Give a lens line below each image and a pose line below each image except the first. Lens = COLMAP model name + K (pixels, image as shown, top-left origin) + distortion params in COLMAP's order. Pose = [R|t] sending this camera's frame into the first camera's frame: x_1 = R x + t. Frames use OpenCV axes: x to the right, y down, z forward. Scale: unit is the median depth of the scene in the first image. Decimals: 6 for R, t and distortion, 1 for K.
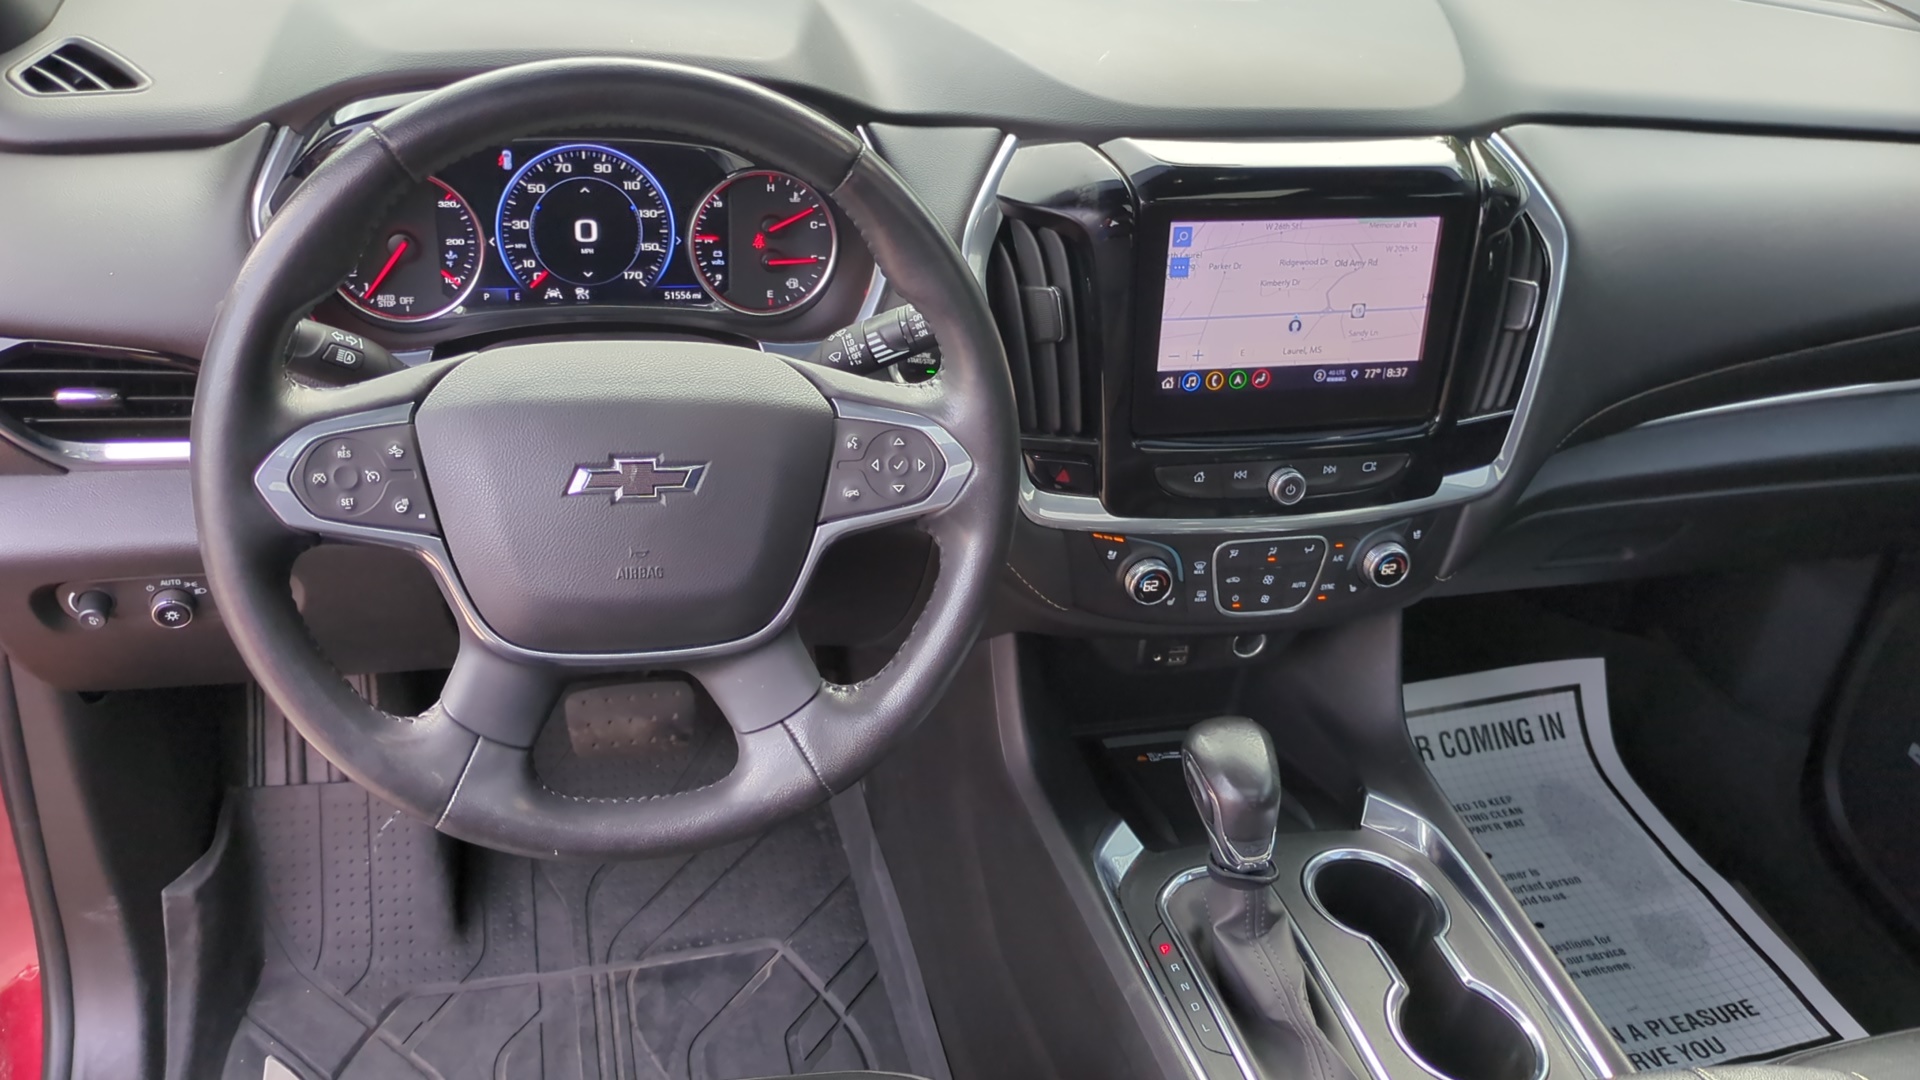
lens RADIAL K [[1633.0, 0, 953.7], [0, 1633.0, 529.9], [0, 0, 1]] dist [0.063200, -0.075715]
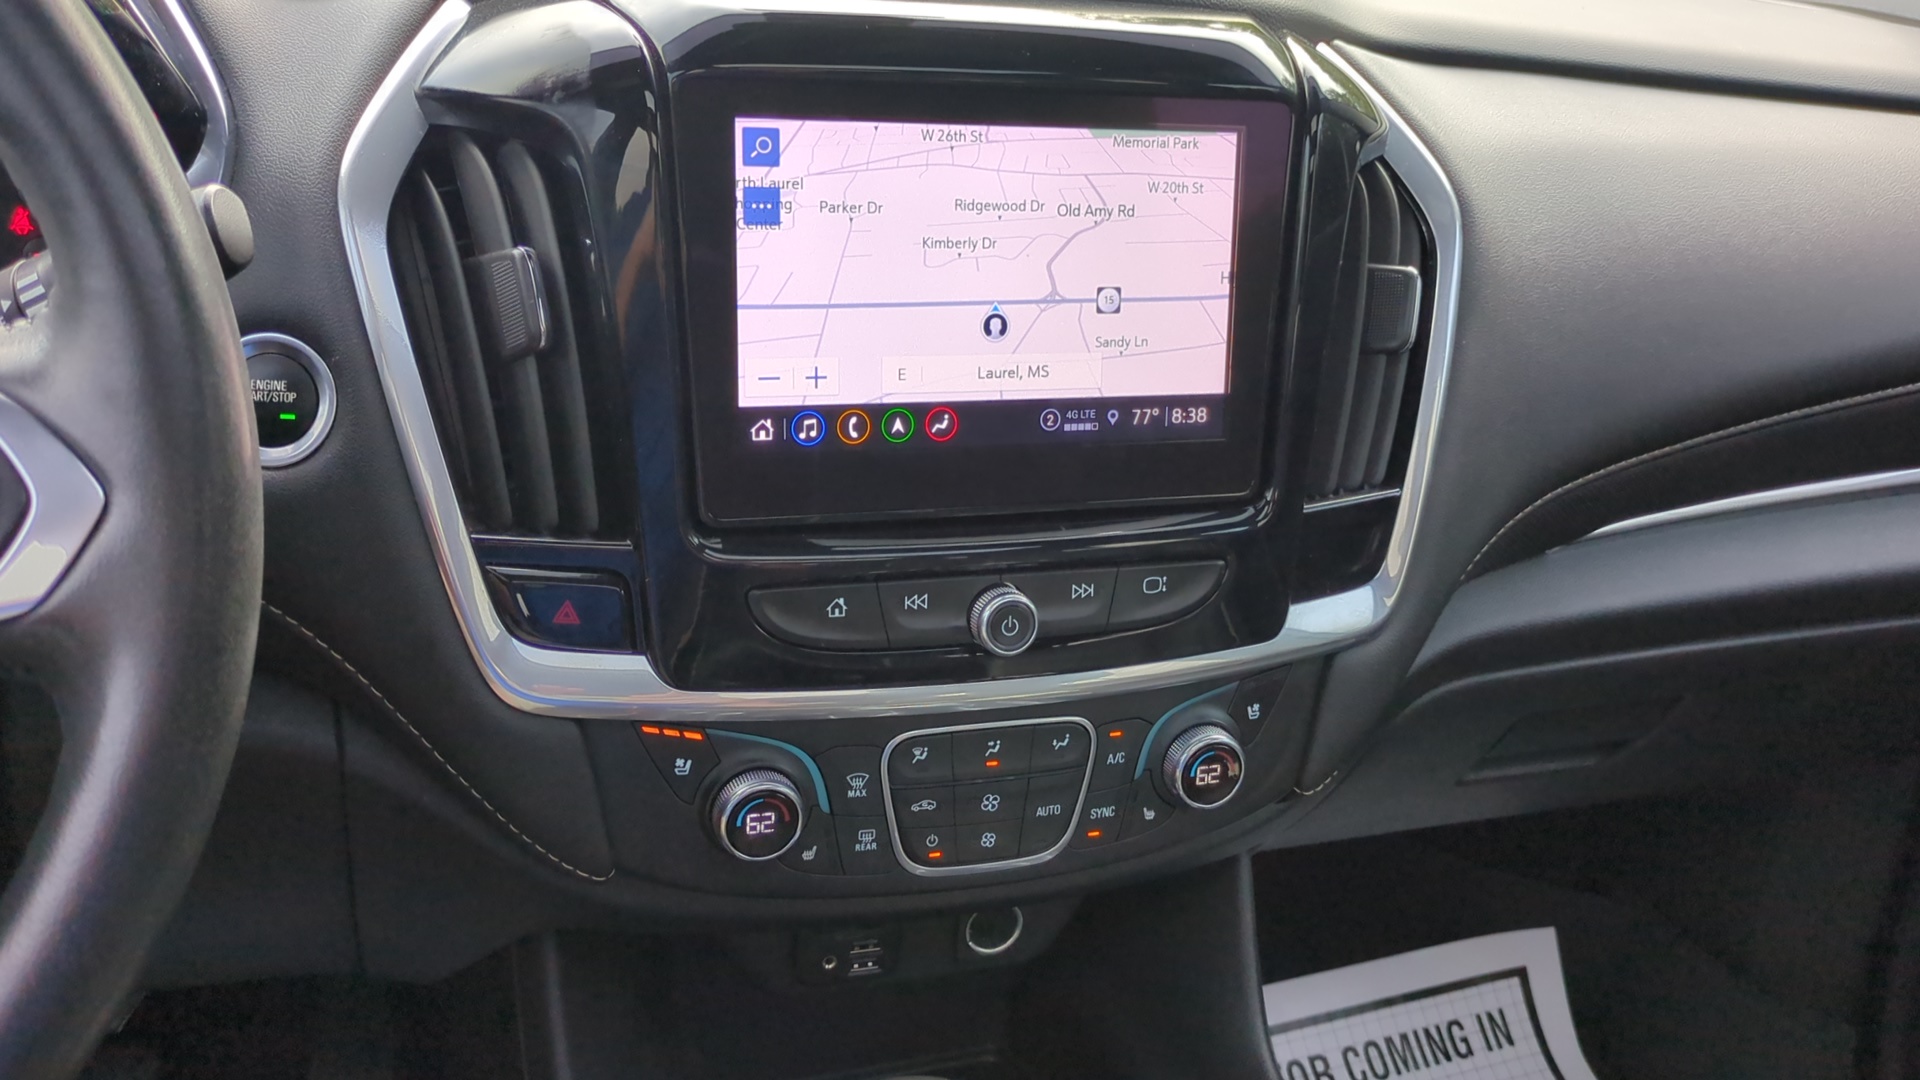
lens RADIAL K [[1633.0, 0, 953.7], [0, 1633.0, 529.9], [0, 0, 1]] dist [0.063200, -0.075715]
pose [[0.996942, -0.037698, 0.068452, 0.150224], [0.049483, 0.982495, -0.179598, 0.039406], [-0.060483, 0.182436, 0.981356, 0.462996]]
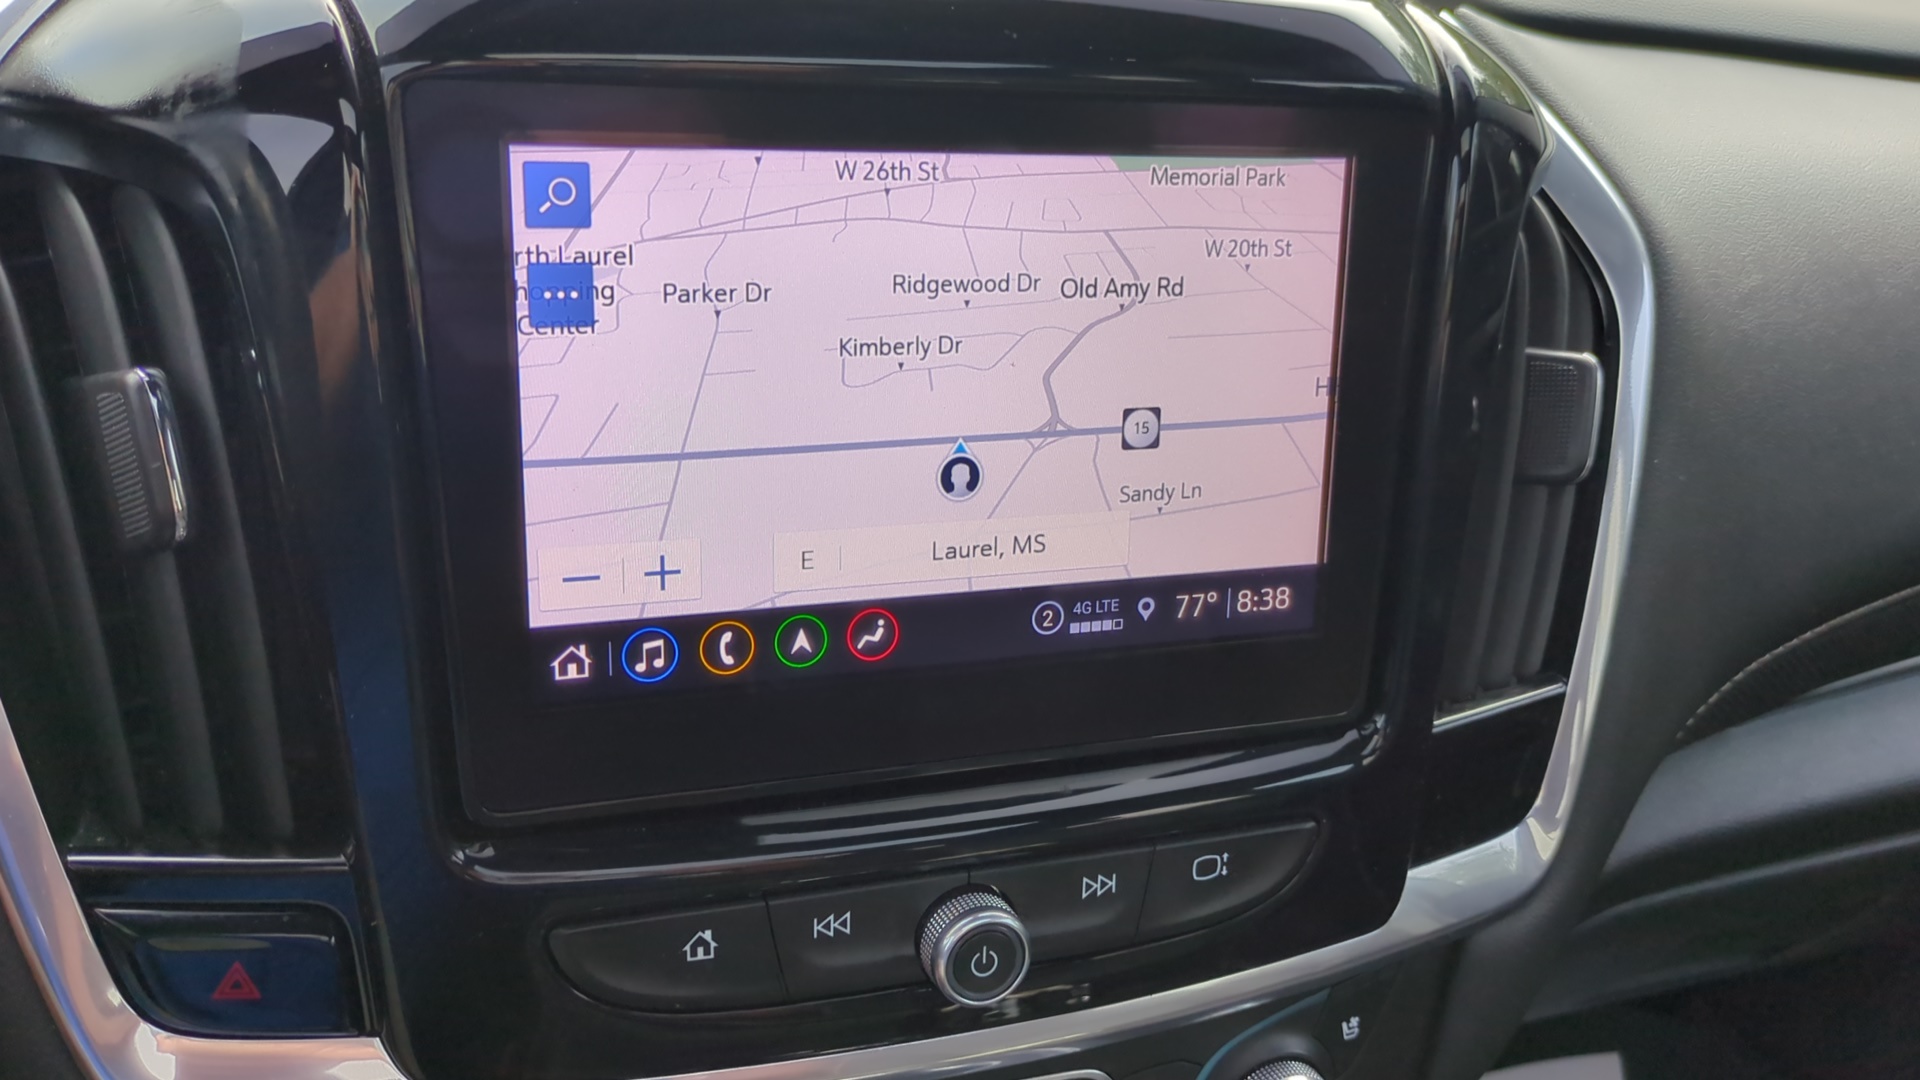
lens RADIAL K [[1644.6, 0, 955.0], [0, 1644.6, 530.9], [0, 0, 1]] dist [0.030922, -0.017011]
pose [[0.995143, -0.041576, 0.089229, 0.171852], [0.054543, 0.987453, -0.148195, -0.061340], [-0.081948, 0.152342, 0.984924, 0.649735]]
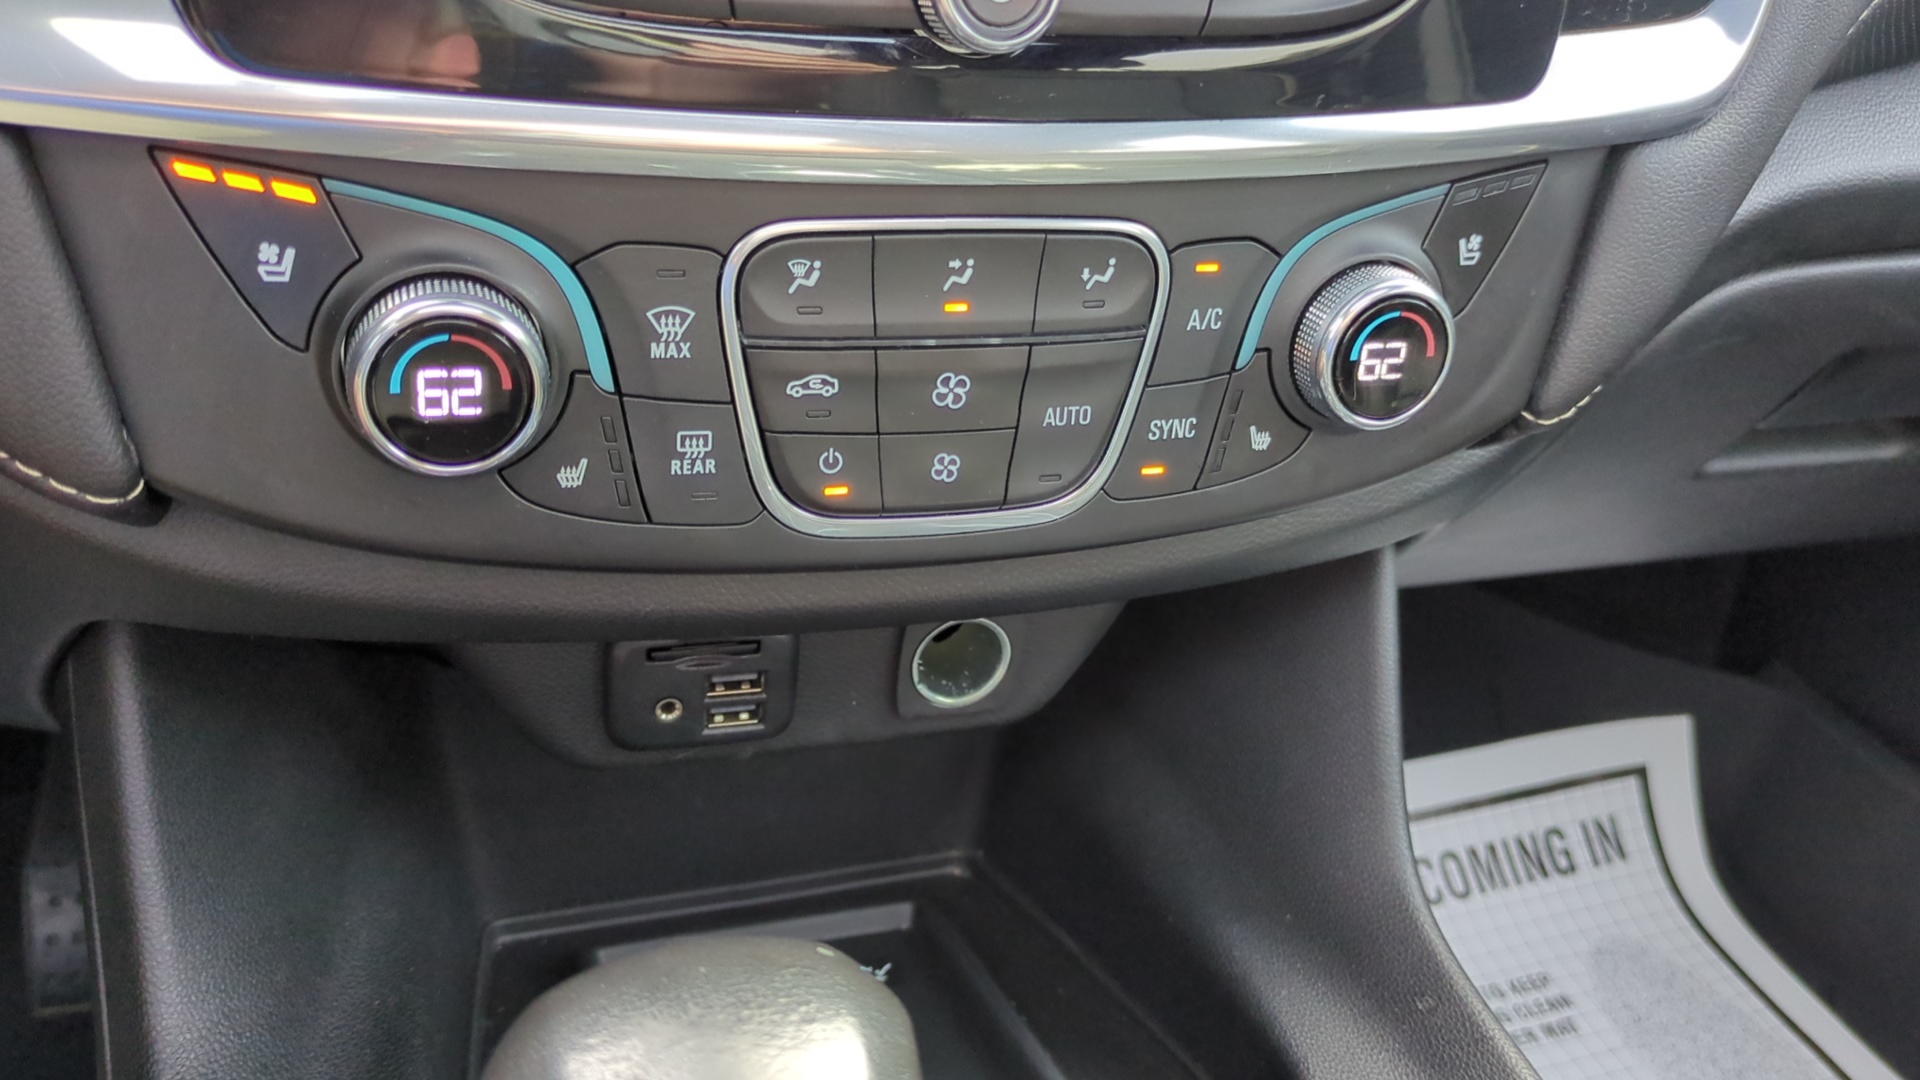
lens RADIAL K [[1633.0, 0, 953.7], [0, 1633.0, 529.9], [0, 0, 1]] dist [0.063200, -0.075715]
pose [[0.997675, -0.019572, 0.065285, 0.179325], [0.023580, 0.997847, -0.061194, 0.071543], [-0.063946, 0.062591, 0.995989, 0.753581]]
